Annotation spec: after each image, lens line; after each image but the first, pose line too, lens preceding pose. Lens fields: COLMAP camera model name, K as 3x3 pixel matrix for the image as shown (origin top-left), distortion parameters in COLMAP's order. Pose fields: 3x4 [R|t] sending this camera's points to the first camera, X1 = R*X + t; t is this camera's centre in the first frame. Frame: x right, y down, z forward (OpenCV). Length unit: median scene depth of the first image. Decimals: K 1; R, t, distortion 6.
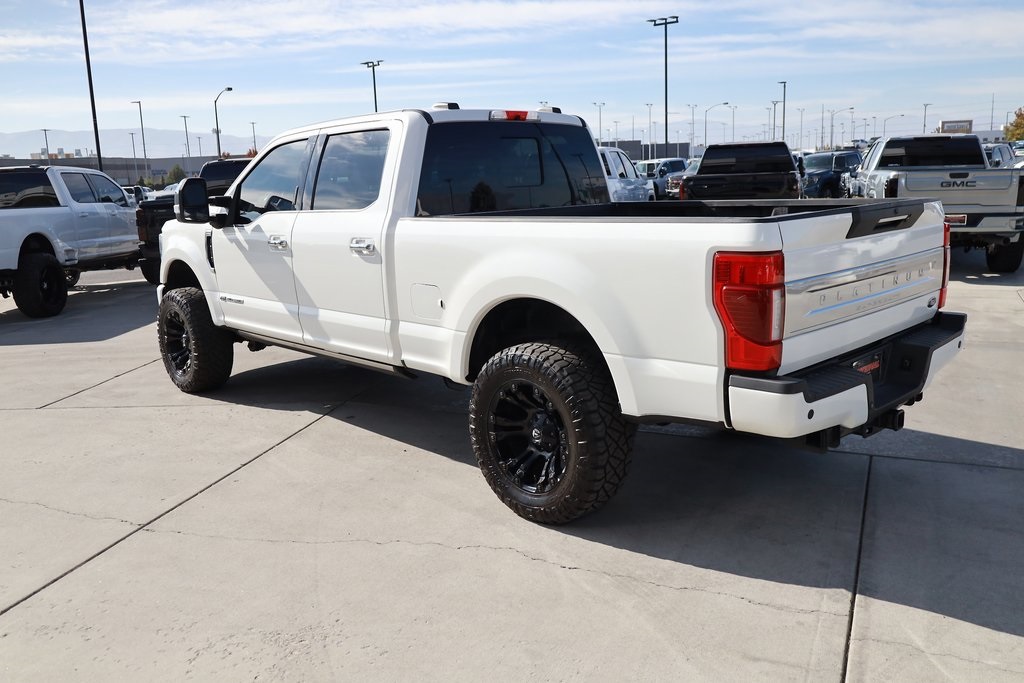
lens RADIAL K [[838.7, 0, 512.0], [0, 838.7, 341.5], [0, 0, 1]] dist [-0.007853, -0.002279]
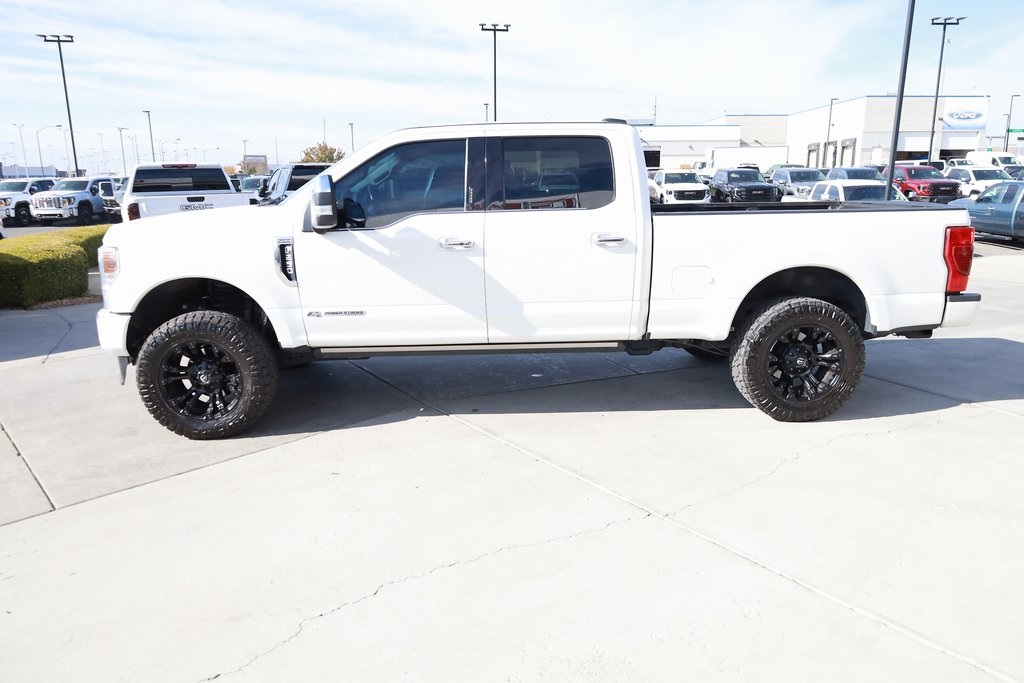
lens RADIAL K [[700.5, 0, 512.0], [0, 700.5, 341.5], [0, 0, 1]] dist [0.002412, 0.000656]
pose [[0.668817, -0.137542, 0.730593, -0.847469], [0.133323, 0.988995, 0.064138, -0.047769], [-0.731375, 0.054508, 0.679794, 0.396320]]
